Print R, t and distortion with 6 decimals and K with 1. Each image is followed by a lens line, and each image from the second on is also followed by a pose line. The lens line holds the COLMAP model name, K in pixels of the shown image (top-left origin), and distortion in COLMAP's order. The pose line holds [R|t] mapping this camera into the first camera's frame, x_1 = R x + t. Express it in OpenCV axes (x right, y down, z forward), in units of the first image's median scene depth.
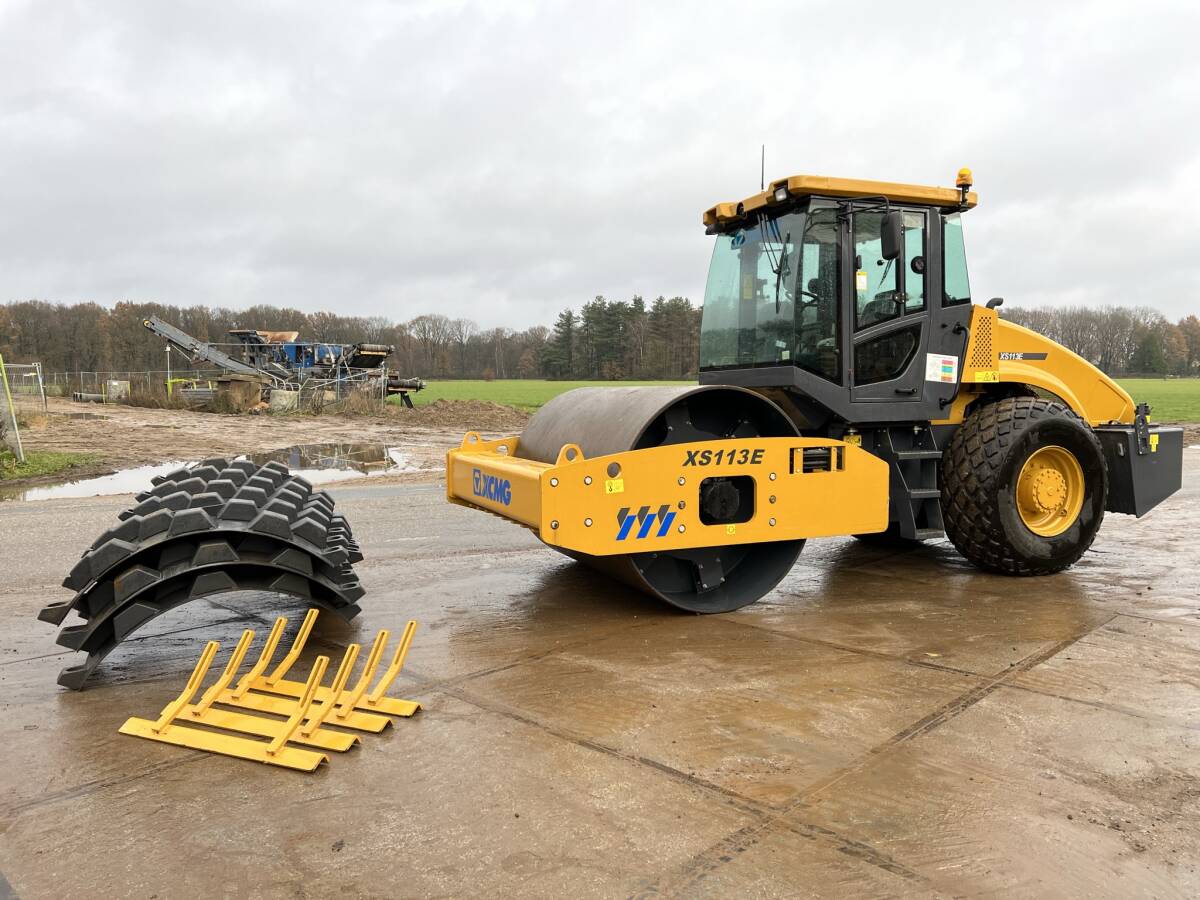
lens RADIAL K [[901.3, 0, 600.0], [0, 901.3, 450.0], [0, 0, 1]] dist [0.004944, -0.001764]
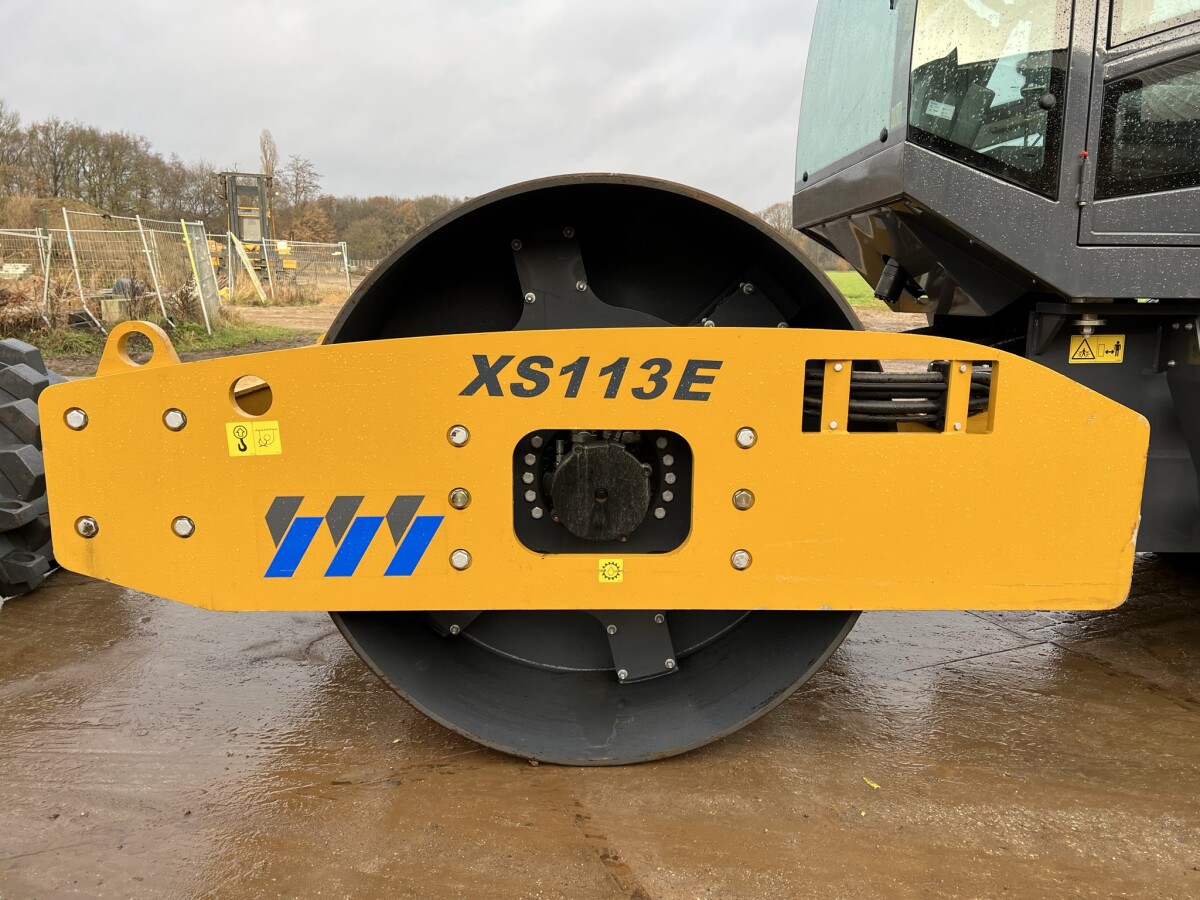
lens RADIAL K [[901.3, 0, 600.0], [0, 901.3, 450.0], [0, 0, 1]] dist [0.004944, -0.001764]
pose [[0.926753, 0.083728, -0.366223, 0.274163], [-0.039823, 0.991250, 0.125851, -0.008615], [0.373556, -0.102049, 0.921977, 0.658785]]
